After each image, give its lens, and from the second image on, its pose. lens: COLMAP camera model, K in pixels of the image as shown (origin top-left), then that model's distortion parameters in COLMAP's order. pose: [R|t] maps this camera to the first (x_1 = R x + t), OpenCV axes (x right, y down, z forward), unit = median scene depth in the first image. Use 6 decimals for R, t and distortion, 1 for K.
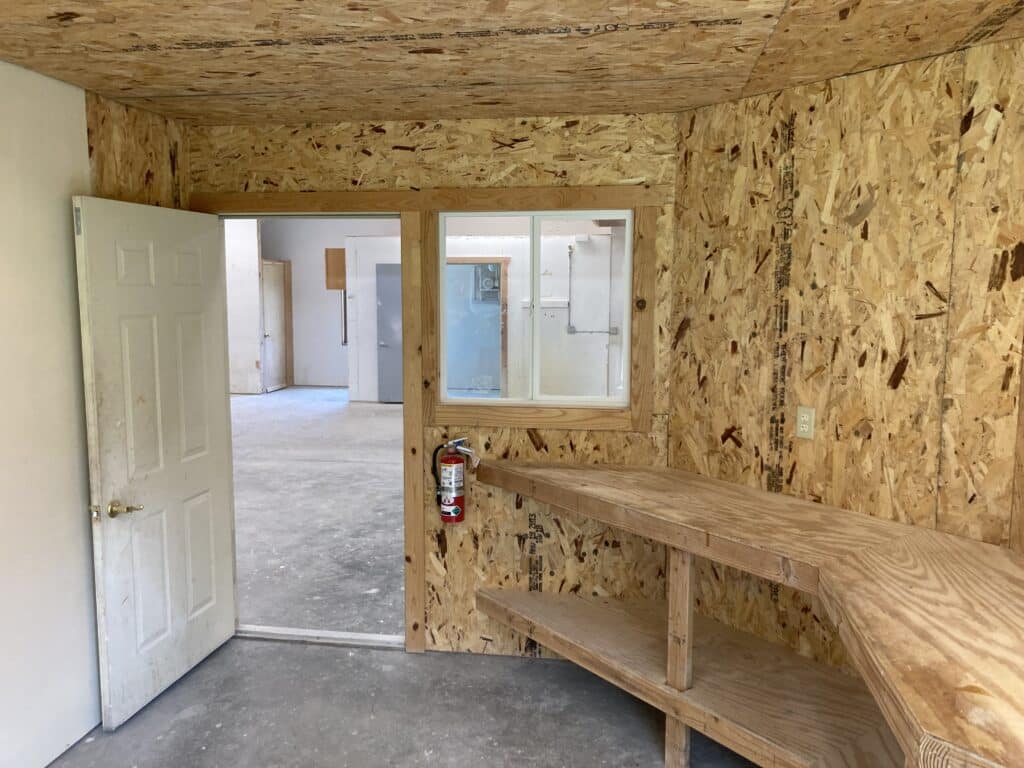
lens RADIAL K [[840.2, 0, 513.5], [0, 840.2, 389.2], [0, 0, 1]] dist [0.065703, -0.013183]
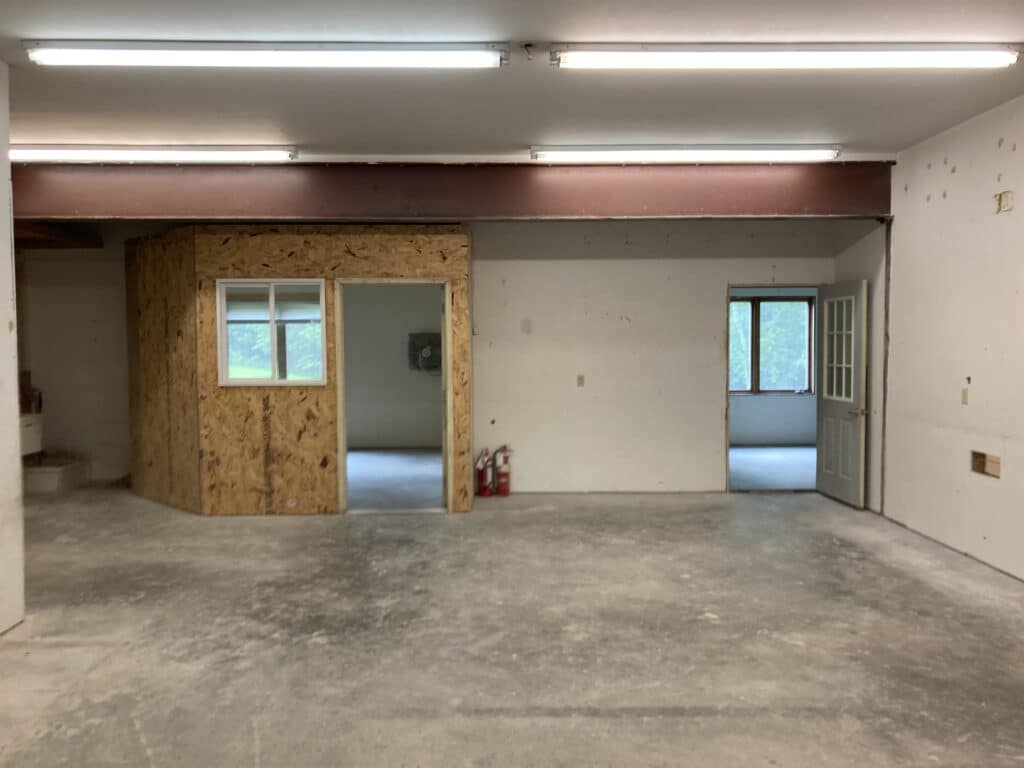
lens RADIAL K [[840.2, 0, 509.6], [0, 840.2, 377.7], [0, 0, 1]] dist [0.065703, -0.013183]
pose [[-0.986818, 0.007997, -0.161637, -0.062115], [-0.020710, 0.984325, 0.175142, -0.105742], [0.160504, 0.176181, -0.971184, 0.947733]]
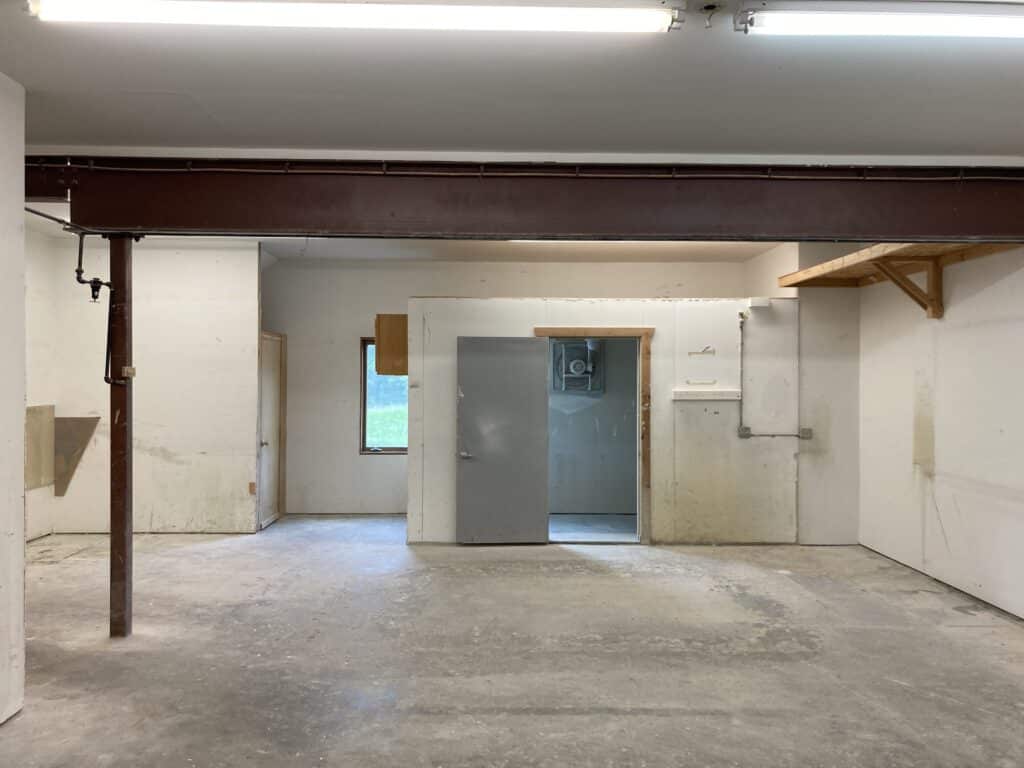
lens RADIAL K [[840.2, 0, 514.1], [0, 840.2, 377.3], [0, 0, 1]] dist [0.065703, -0.013183]
pose [[0.984791, 0.002518, 0.173727, -0.236772], [0.018279, 0.992844, -0.118008, -0.036479], [-0.172781, 0.119388, 0.977698, 0.341570]]
